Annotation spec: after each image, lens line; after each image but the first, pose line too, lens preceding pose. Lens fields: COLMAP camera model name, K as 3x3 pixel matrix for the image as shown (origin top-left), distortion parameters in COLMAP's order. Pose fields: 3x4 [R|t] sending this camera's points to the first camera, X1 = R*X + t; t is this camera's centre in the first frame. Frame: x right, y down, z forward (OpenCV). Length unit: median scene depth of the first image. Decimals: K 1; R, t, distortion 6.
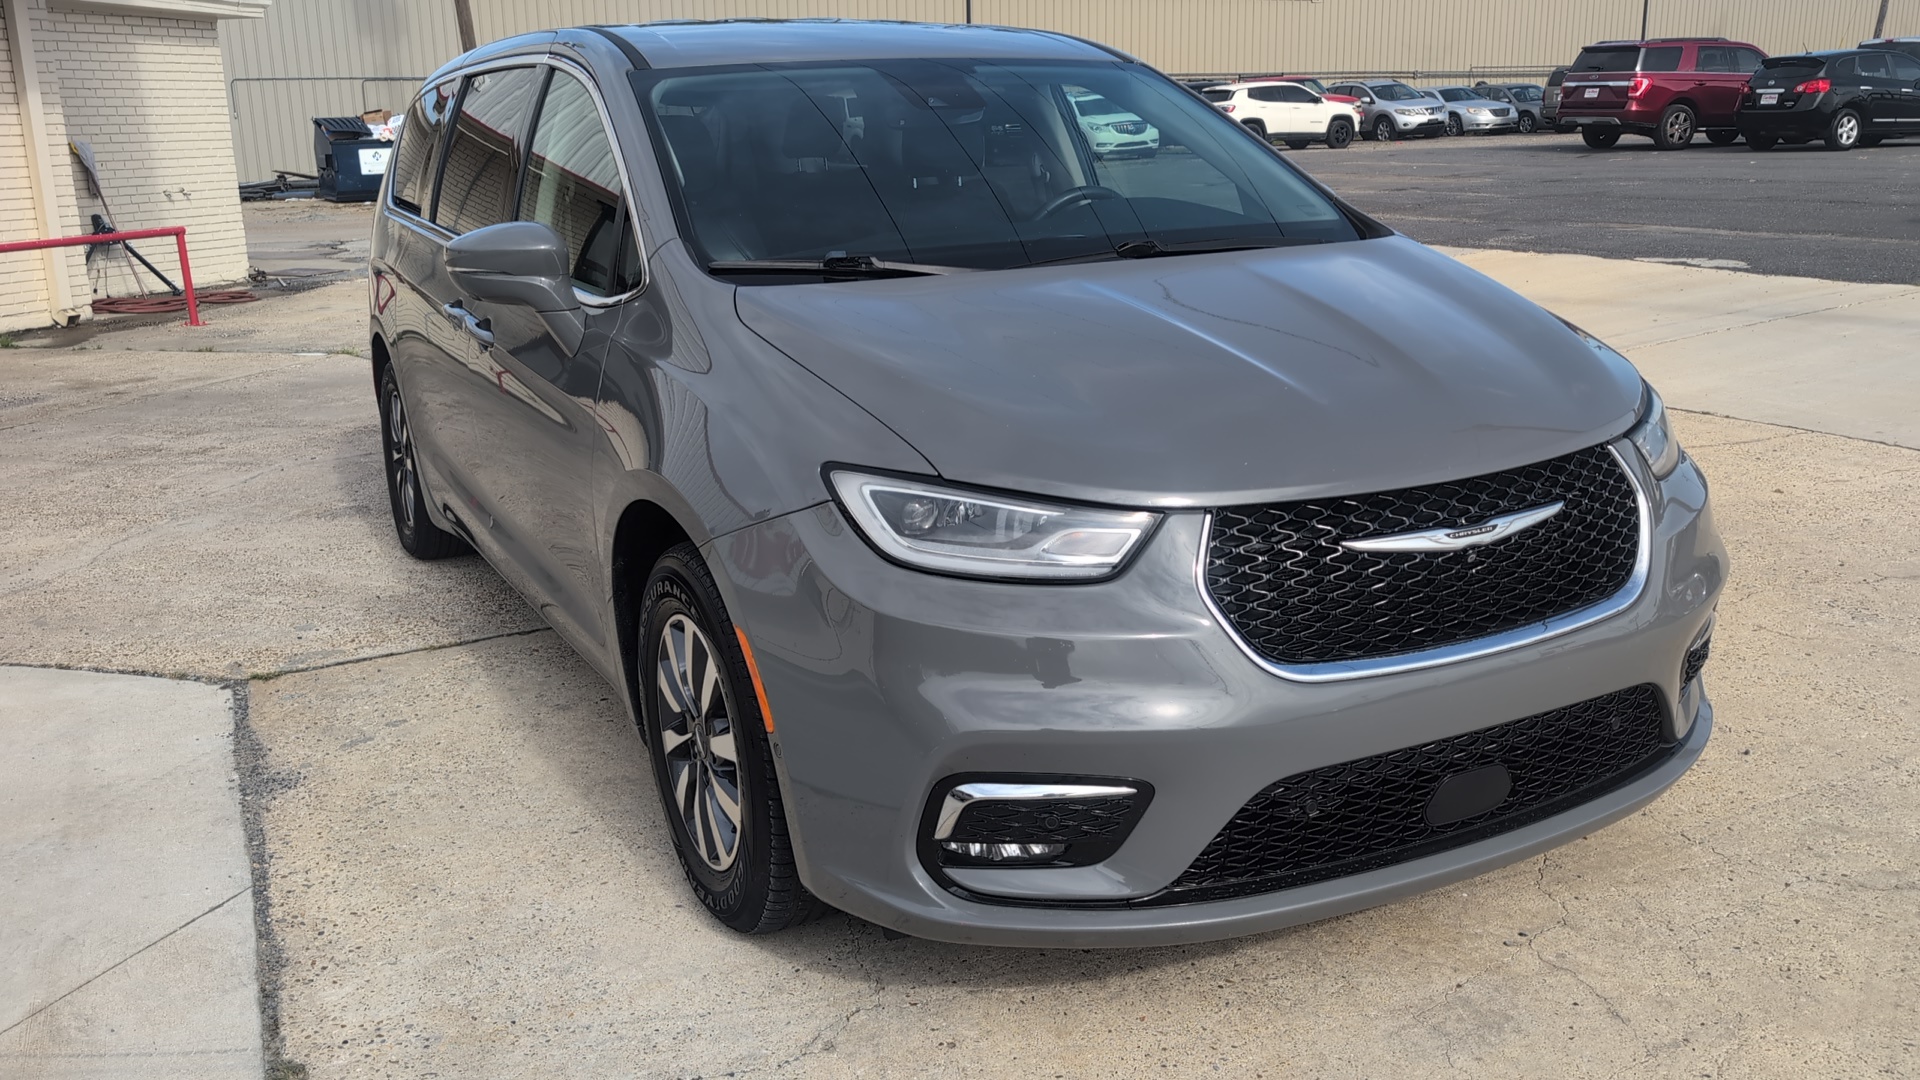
lens RADIAL K [[1614.2, 0, 967.8], [0, 1614.2, 551.7], [0, 0, 1]] dist [0.011760, -0.013734]
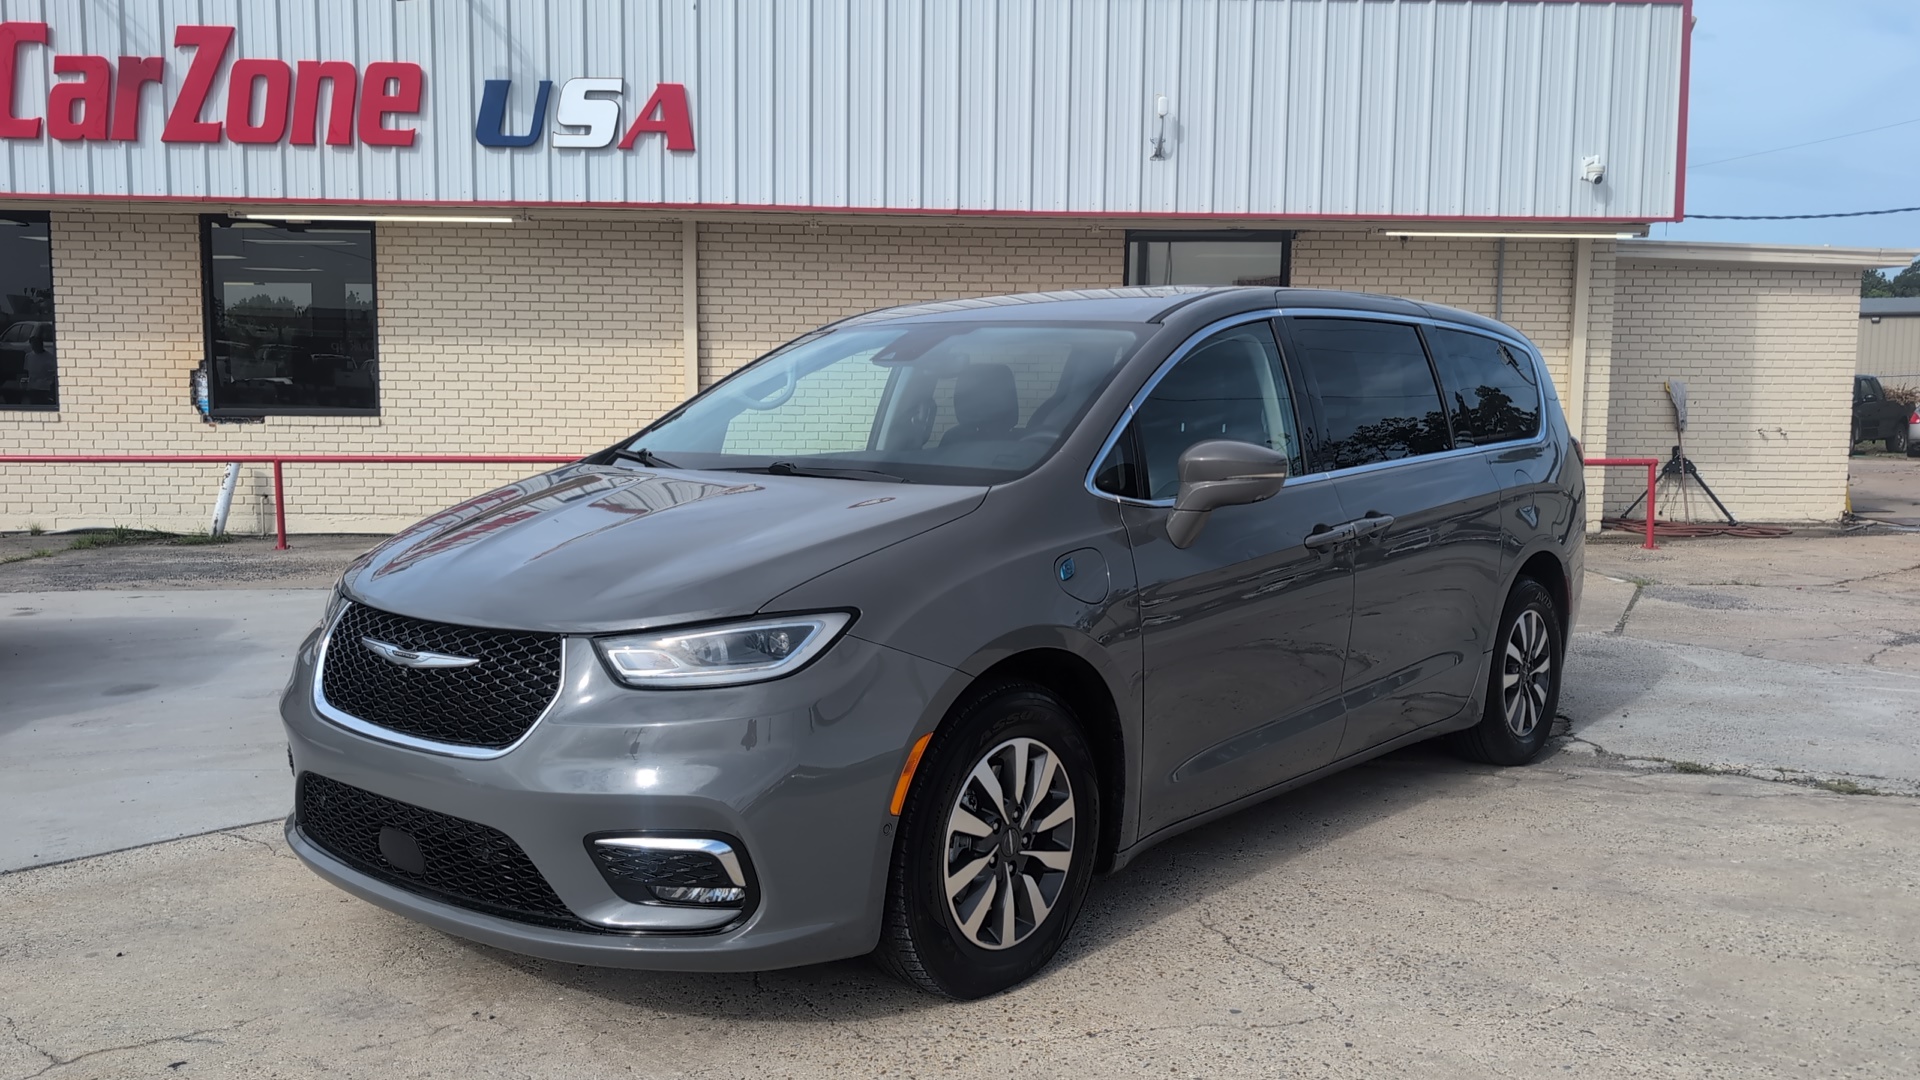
lens RADIAL K [[1614.2, 0, 967.8], [0, 1614.2, 551.7], [0, 0, 1]] dist [0.011760, -0.013734]
pose [[0.378959, 0.126150, -0.916775, 1.325918], [-0.256202, 0.966245, 0.027053, -0.195432], [0.889242, 0.224628, 0.398487, 0.640411]]
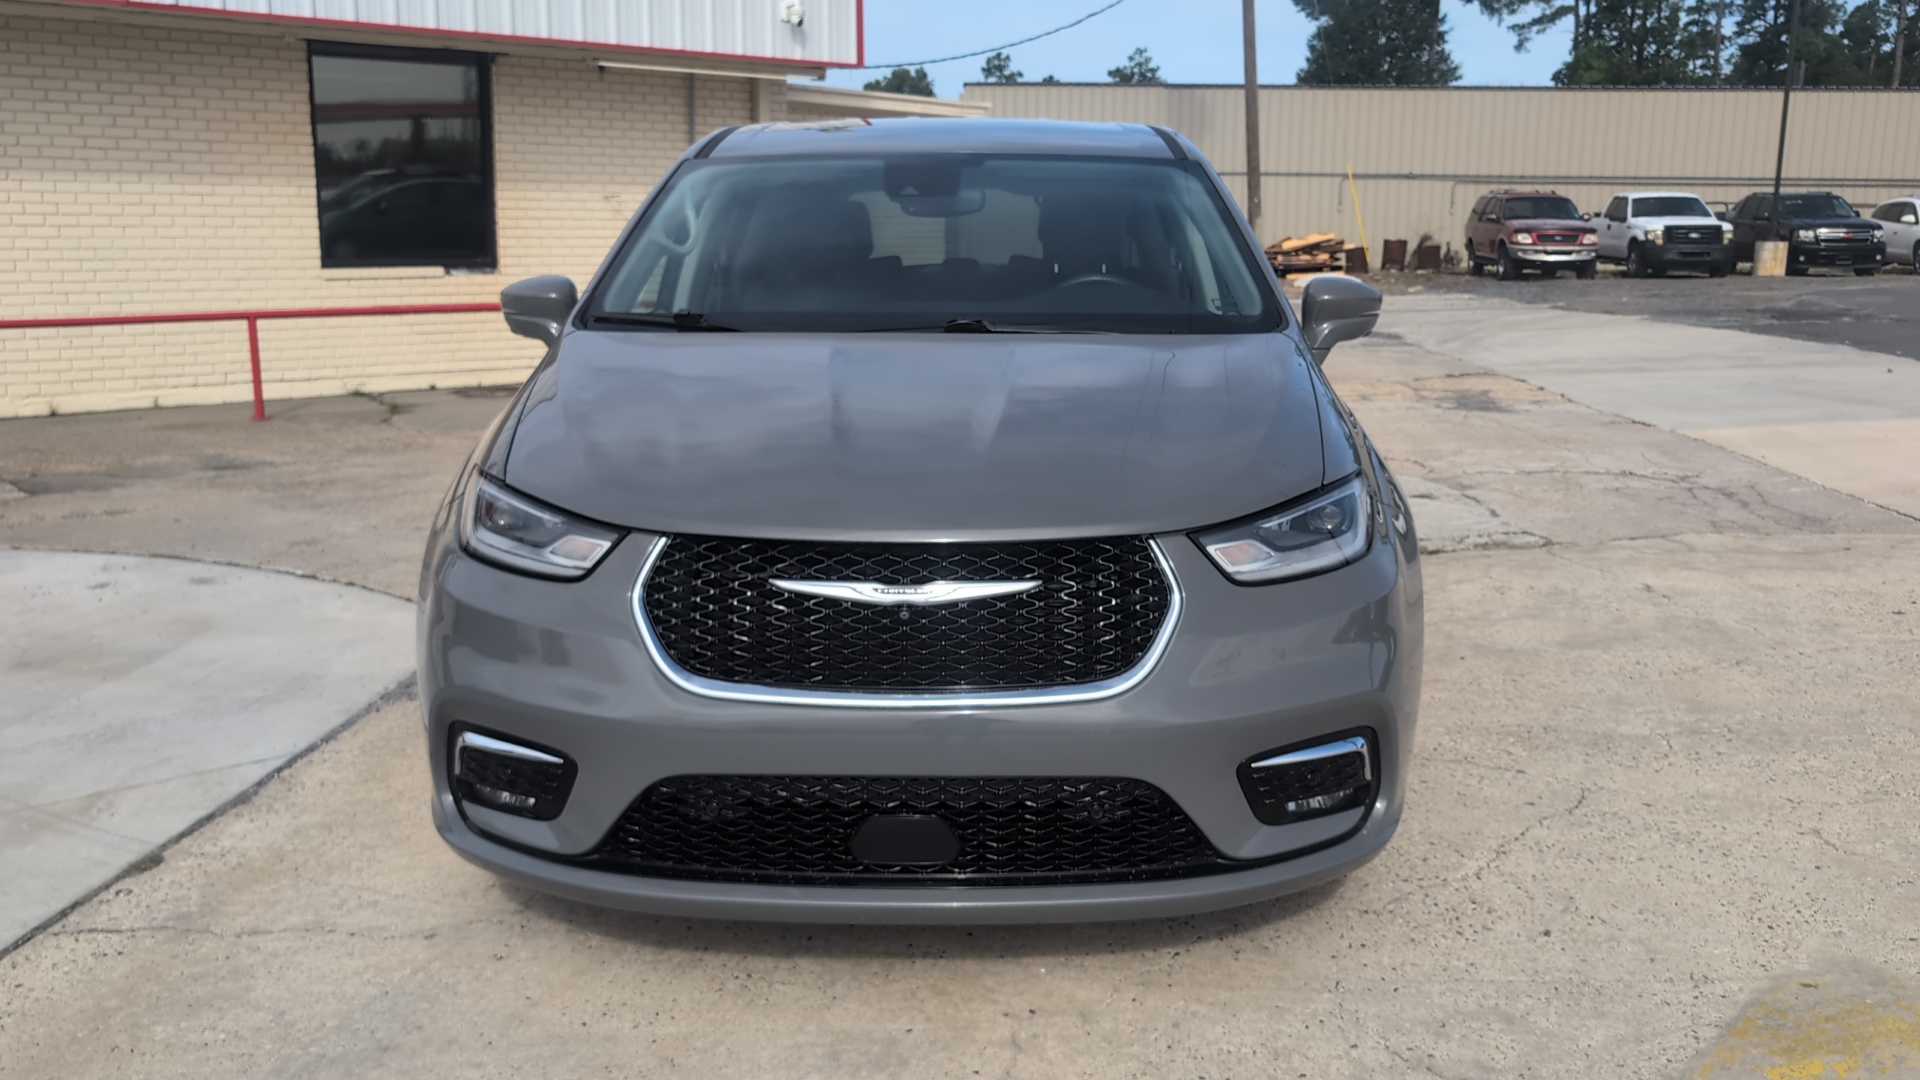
lens RADIAL K [[1614.2, 0, 967.8], [0, 1614.2, 551.7], [0, 0, 1]] dist [0.011760, -0.013734]
pose [[0.877002, 0.126178, -0.463624, 0.628453], [-0.152616, 0.988088, -0.019780, -0.017131], [0.455605, 0.088103, 0.885812, 0.056809]]
